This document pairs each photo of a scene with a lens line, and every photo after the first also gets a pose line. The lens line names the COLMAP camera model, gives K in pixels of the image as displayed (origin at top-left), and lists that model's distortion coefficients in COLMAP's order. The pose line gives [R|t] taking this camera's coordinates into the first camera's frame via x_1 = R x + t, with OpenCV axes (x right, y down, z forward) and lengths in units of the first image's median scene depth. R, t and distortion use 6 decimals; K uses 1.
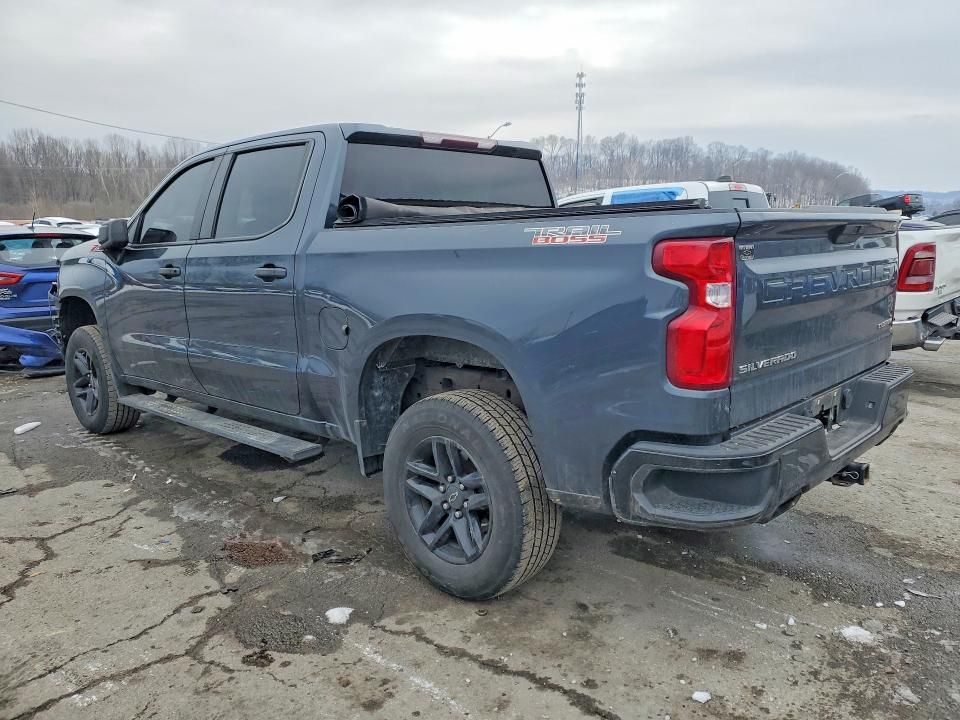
lens RADIAL K [[716.2, 0, 480.3], [0, 716.2, 385.7], [0, 0, 1]] dist [0.049544, 0.003396]
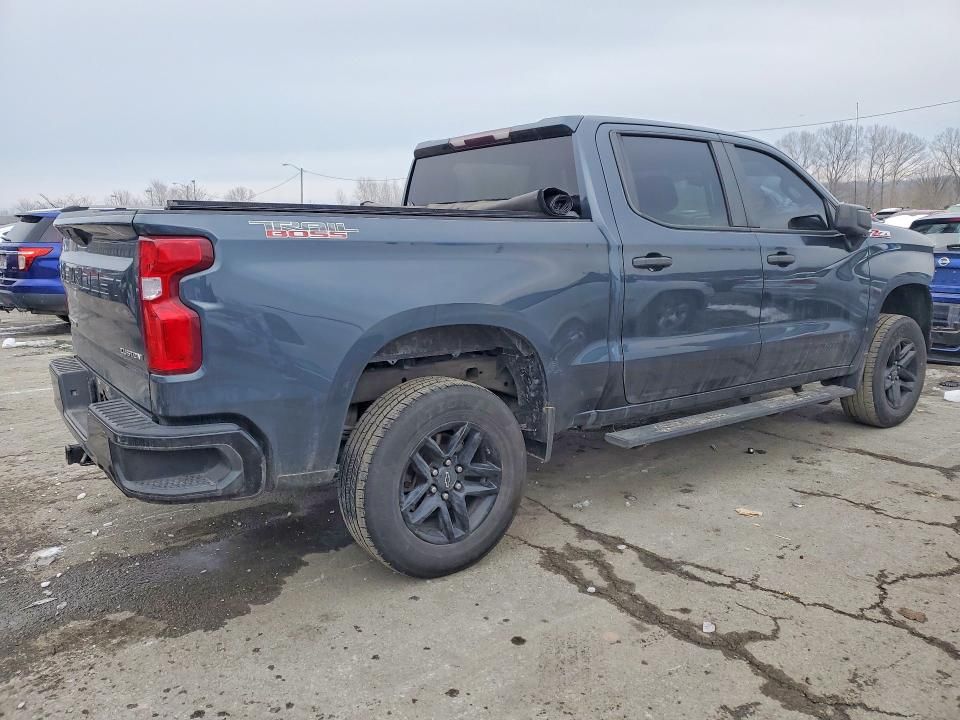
lens RADIAL K [[712.5, 0, 480.0], [0, 712.5, 360.0], [0, 0, 1]] dist [0.043831, 0.001107]
pose [[-0.155894, 0.194338, -0.968468, 1.283747], [-0.195643, 0.954956, 0.223120, -0.330898], [0.968205, 0.224257, -0.110851, 1.482635]]
